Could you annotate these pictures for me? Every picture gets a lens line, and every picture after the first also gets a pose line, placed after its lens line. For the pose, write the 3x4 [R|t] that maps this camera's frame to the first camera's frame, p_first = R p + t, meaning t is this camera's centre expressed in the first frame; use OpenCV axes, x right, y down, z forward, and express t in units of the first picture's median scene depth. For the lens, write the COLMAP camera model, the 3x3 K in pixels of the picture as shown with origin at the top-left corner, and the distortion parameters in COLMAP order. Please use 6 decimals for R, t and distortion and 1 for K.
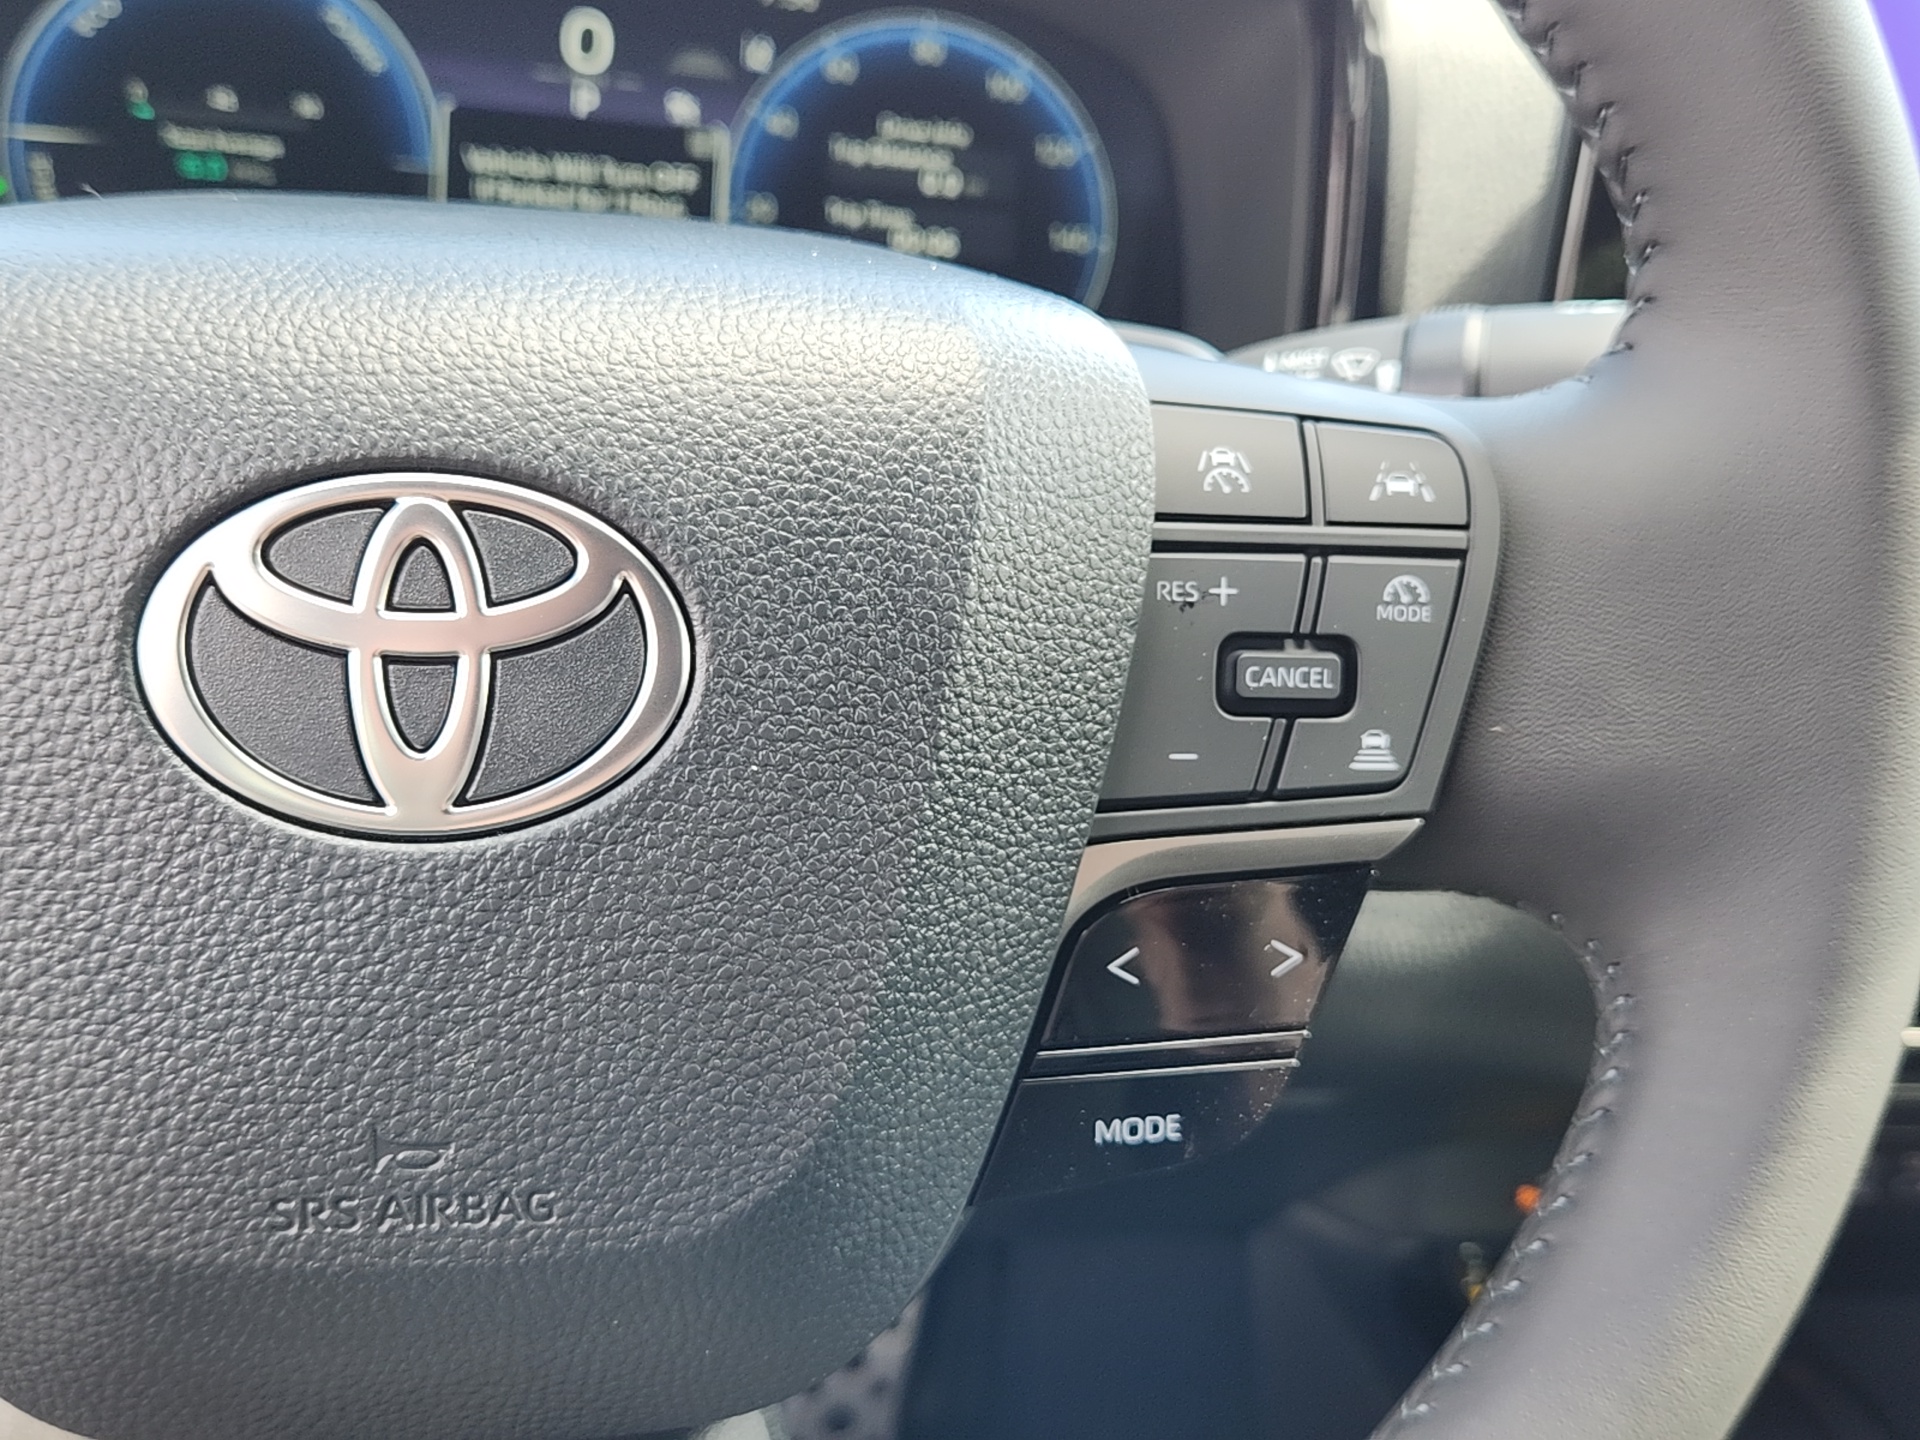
lens RADIAL K [[1833.9, 0, 961.5], [0, 1833.9, 708.9], [0, 0, 1]] dist [0.069526, -0.104213]
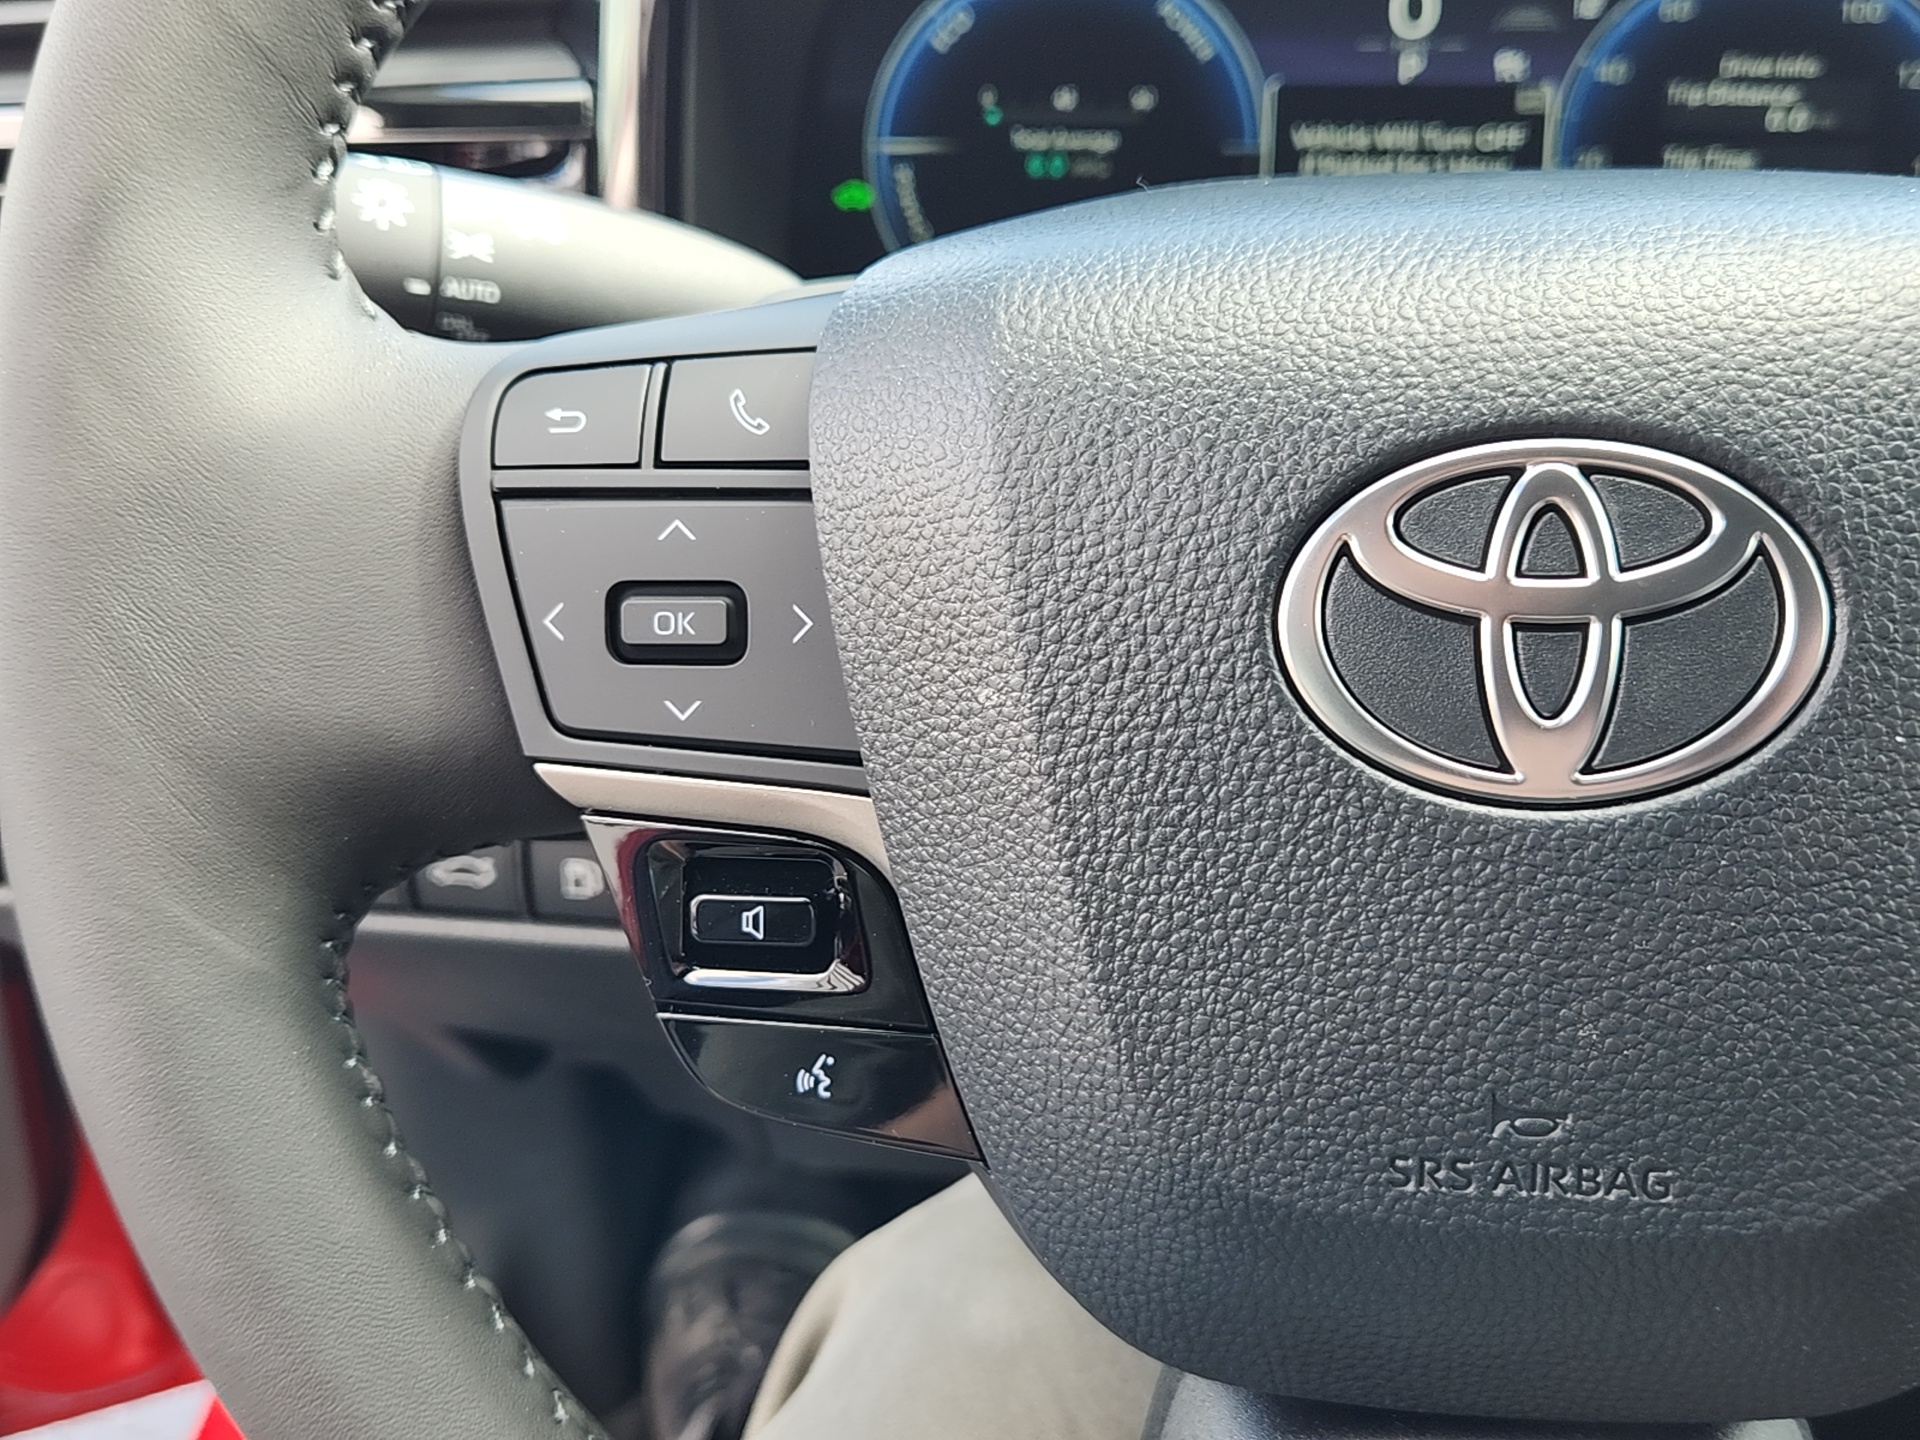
lens RADIAL K [[1833.9, 0, 961.5], [0, 1833.9, 708.9], [0, 0, 1]] dist [0.069526, -0.104213]
pose [[0.964110, 0.003389, -0.265483, -0.332322], [-0.000327, 0.999933, 0.011574, 0.006154], [0.265504, -0.011071, 0.964046, -0.043722]]
